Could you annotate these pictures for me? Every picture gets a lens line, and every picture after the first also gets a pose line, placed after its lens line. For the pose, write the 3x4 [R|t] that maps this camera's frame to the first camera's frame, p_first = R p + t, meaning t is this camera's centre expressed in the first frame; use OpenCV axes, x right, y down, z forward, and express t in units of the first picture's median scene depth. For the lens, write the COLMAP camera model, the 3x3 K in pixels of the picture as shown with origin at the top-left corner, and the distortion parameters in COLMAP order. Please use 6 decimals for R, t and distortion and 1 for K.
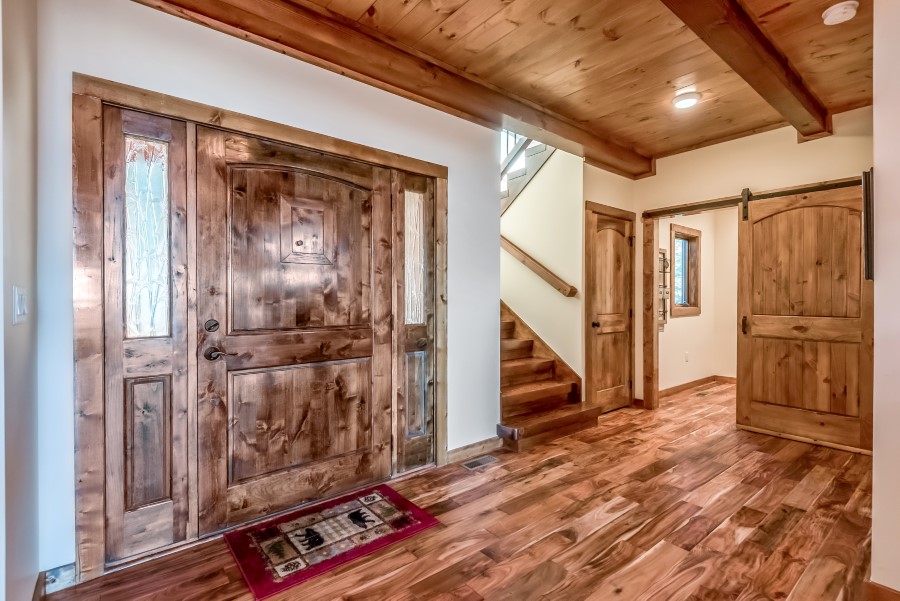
lens RADIAL K [[409.1, 0, 450.0], [0, 409.1, 300.5], [0, 0, 1]] dist [0.009335, -0.000639]
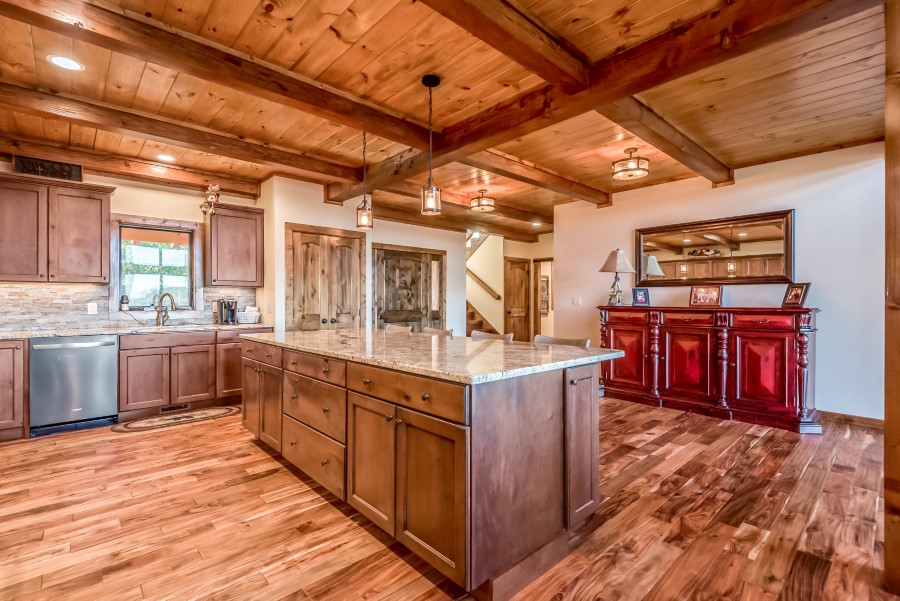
lens RADIAL K [[414.9, 0, 450.0], [0, 414.9, 300.5], [0, 0, 1]] dist [0.002231, 0.000160]
pose [[0.996408, -0.000095, 0.084684, -0.167390], [0.000268, 0.999998, -0.002025, -0.000195], [-0.084683, 0.002040, 0.996406, -1.322057]]
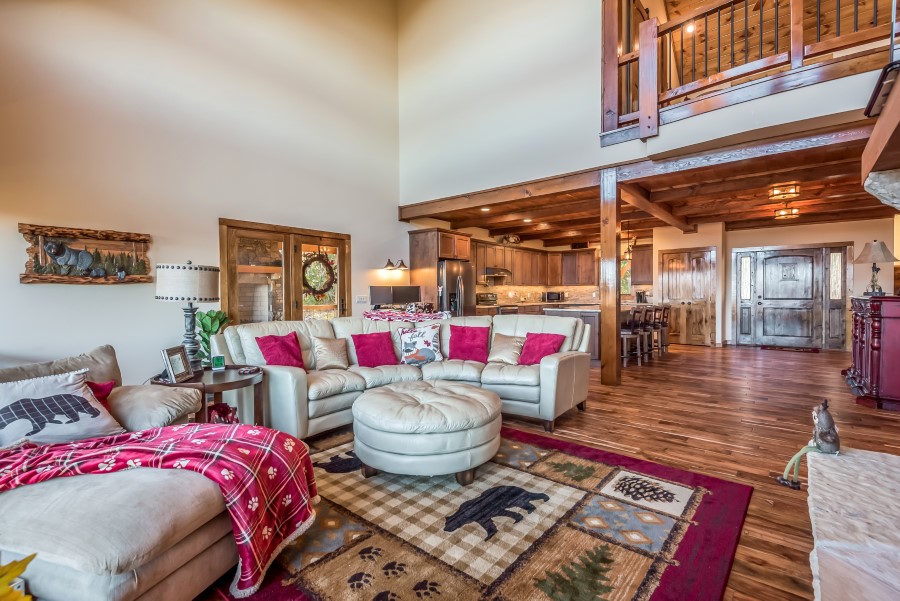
lens RADIAL K [[409.1, 0, 450.0], [0, 409.1, 300.5], [0, 0, 1]] dist [0.009335, -0.000639]
pose [[0.212188, 0.017845, -0.977066, 1.665924], [0.003913, 0.999810, 0.019110, 0.001249], [0.977221, -0.007878, 0.212078, -1.749791]]
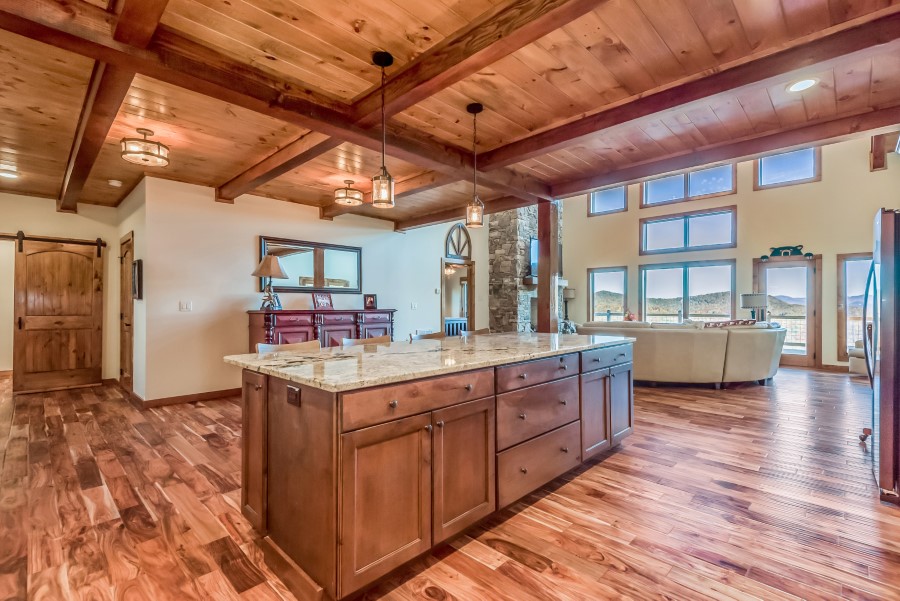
lens RADIAL K [[404.1, 0, 450.0], [0, 404.1, 300.5], [0, 0, 1]] dist [-0.001914, -0.000176]
pose [[-0.126635, 0.010685, 0.991892, -0.982376], [0.002694, 0.999942, -0.010427, -0.002267], [-0.991946, 0.001352, -0.126657, -0.372843]]
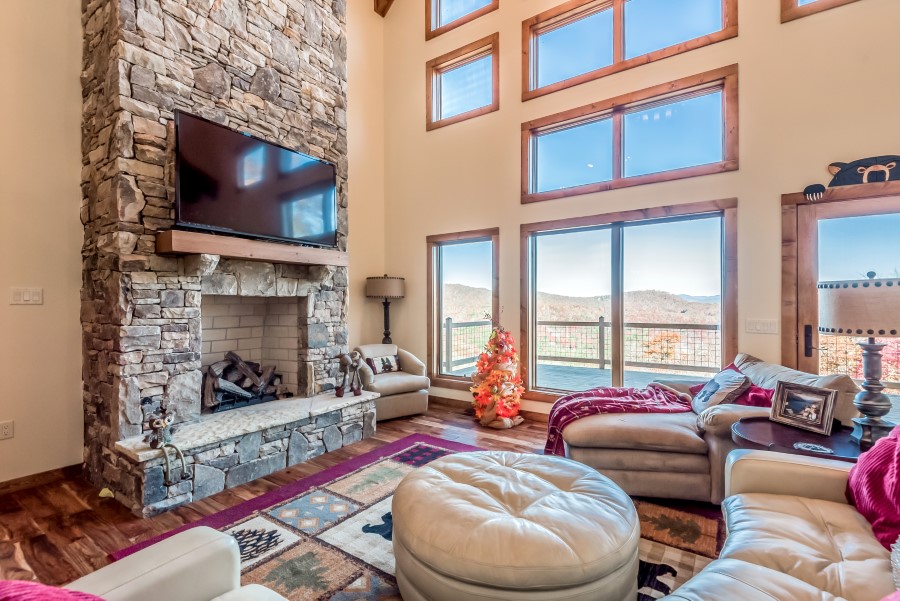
lens RADIAL K [[409.1, 0, 450.0], [0, 409.1, 300.5], [0, 0, 1]] dist [0.009335, -0.000639]
pose [[-0.295249, 0.007587, 0.955390, 0.429364], [0.005584, 0.999965, -0.006215, -0.026428], [-0.955404, 0.003500, -0.295281, -1.409266]]
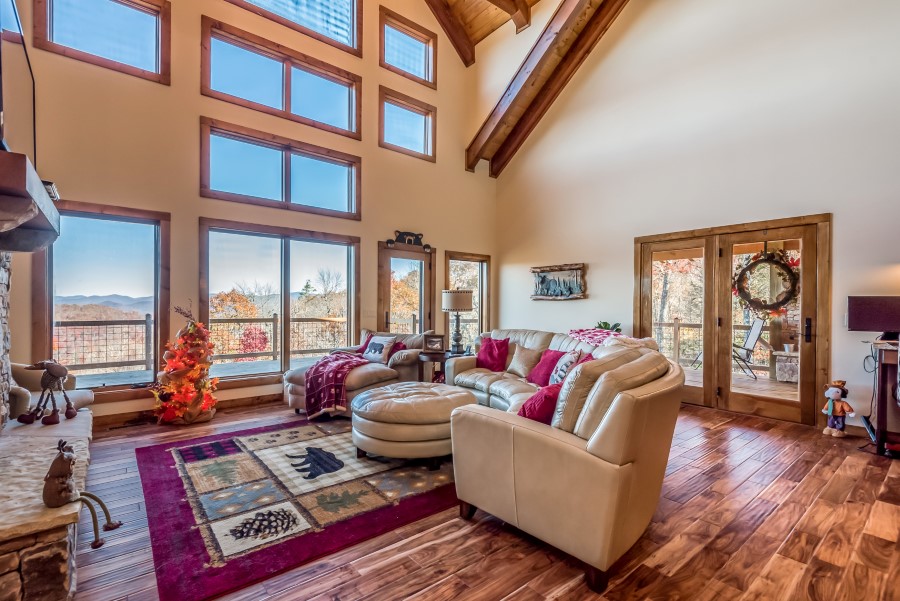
lens RADIAL K [[418.1, 0, 450.0], [0, 418.1, 300.5], [0, 0, 1]] dist [0.013443, -0.000258]
pose [[-0.999617, -0.006897, -0.026806, 0.838043], [-0.006523, 0.999880, -0.014022, 0.001658], [0.026899, -0.013842, -0.999542, -0.680716]]
